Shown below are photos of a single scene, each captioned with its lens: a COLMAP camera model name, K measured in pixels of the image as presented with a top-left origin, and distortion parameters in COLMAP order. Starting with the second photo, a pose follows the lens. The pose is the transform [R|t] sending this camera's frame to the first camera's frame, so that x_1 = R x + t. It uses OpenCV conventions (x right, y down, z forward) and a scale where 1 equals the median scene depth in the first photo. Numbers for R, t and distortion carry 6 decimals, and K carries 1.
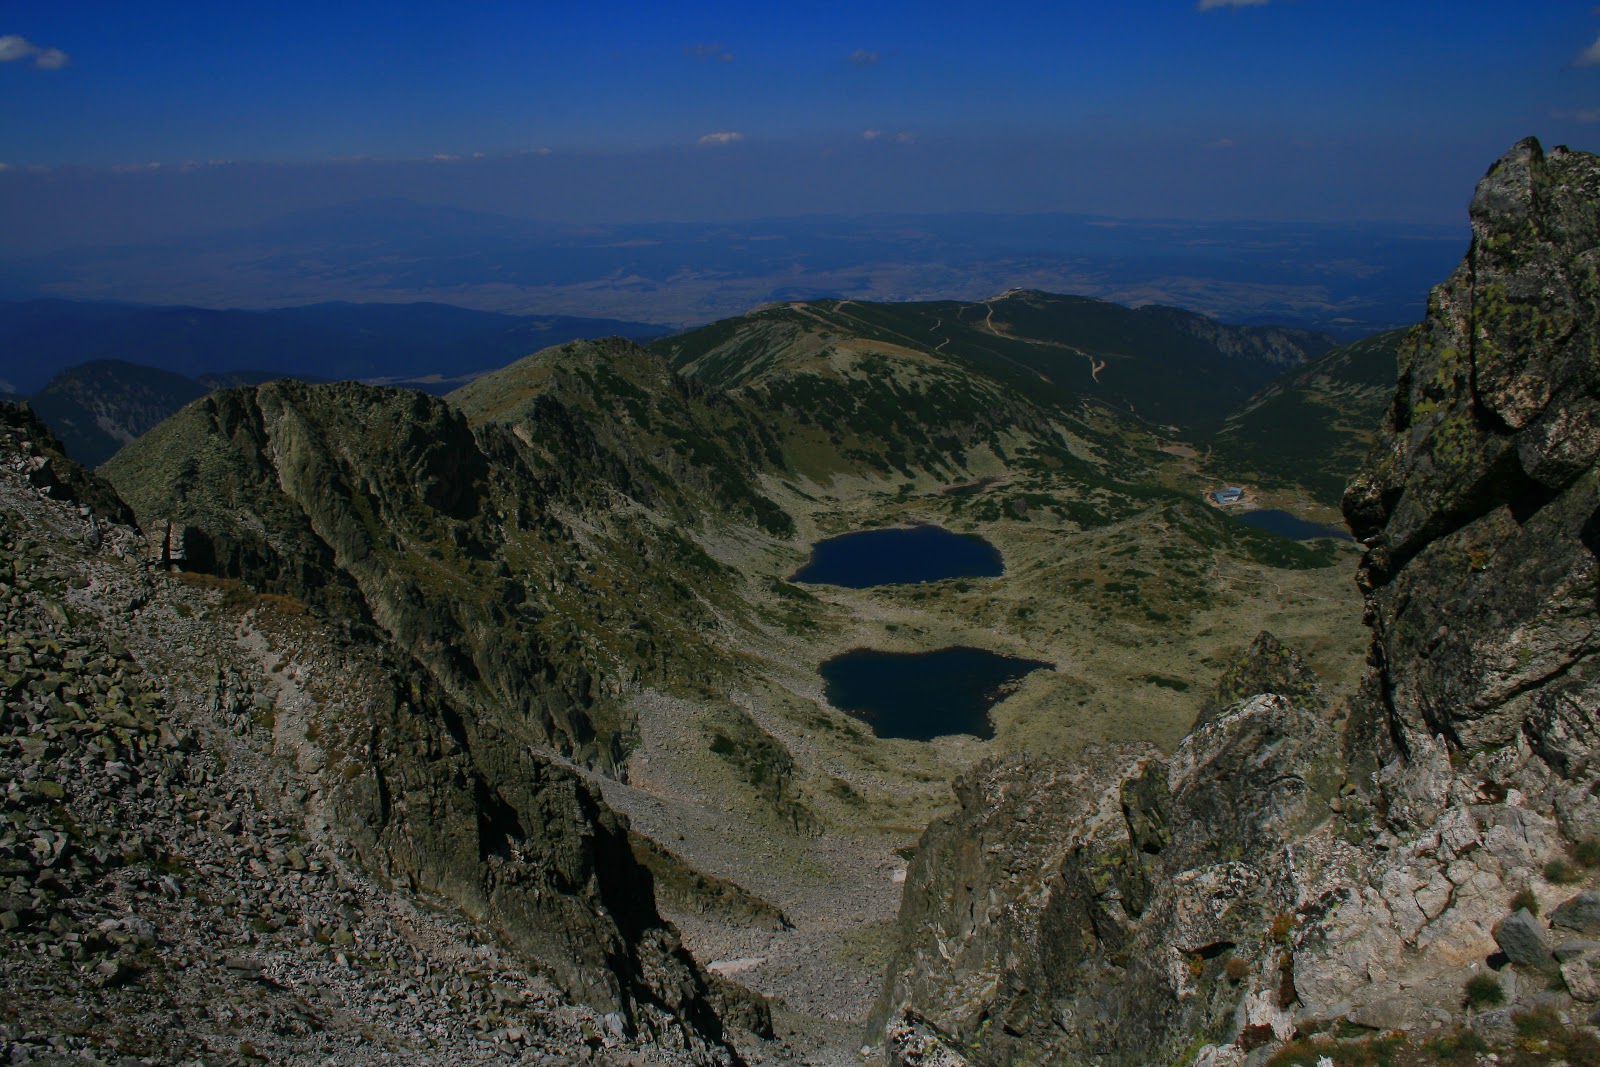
lens RADIAL K [[1327.3, 0, 777.7], [0, 1327.3, 533.0], [0, 0, 1]] dist [-0.157999, 0.148159]
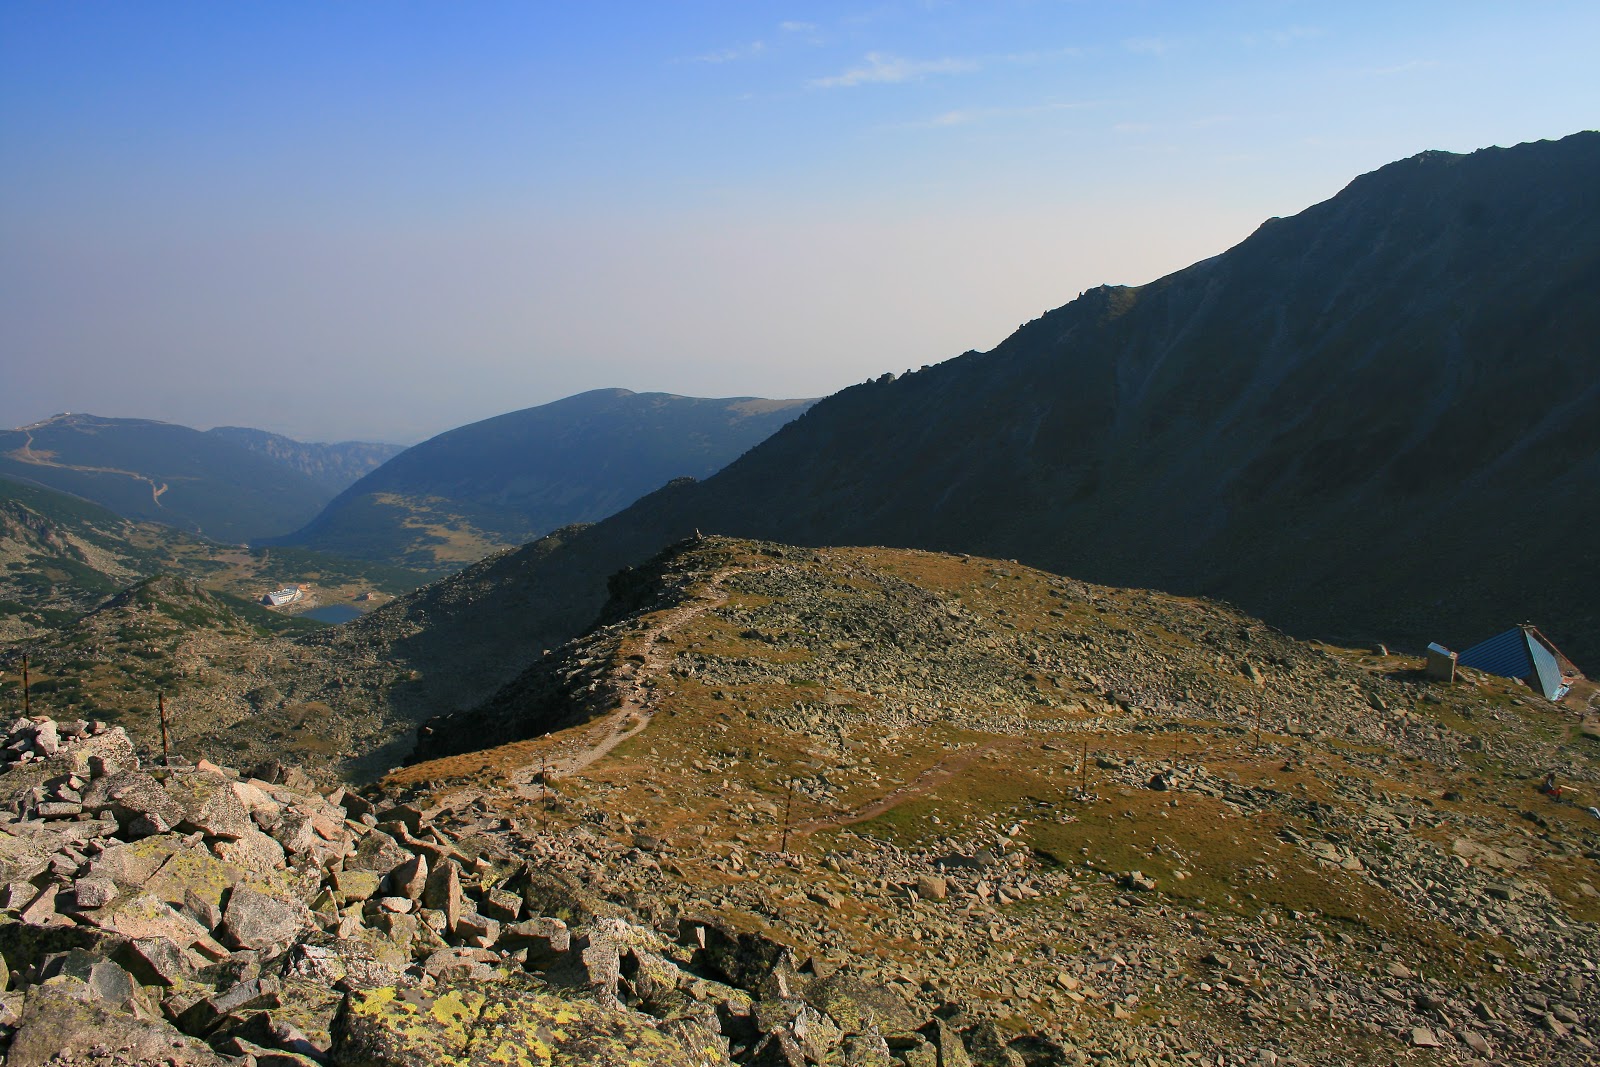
lens RADIAL K [[1327.3, 0, 777.7], [0, 1327.3, 533.0], [0, 0, 1]] dist [-0.157999, 0.148159]
pose [[0.786916, -0.077932, 0.612119, 0.064684], [0.139161, 0.988850, -0.053004, 0.022905], [-0.601164, 0.126892, 0.788987, 0.075086]]
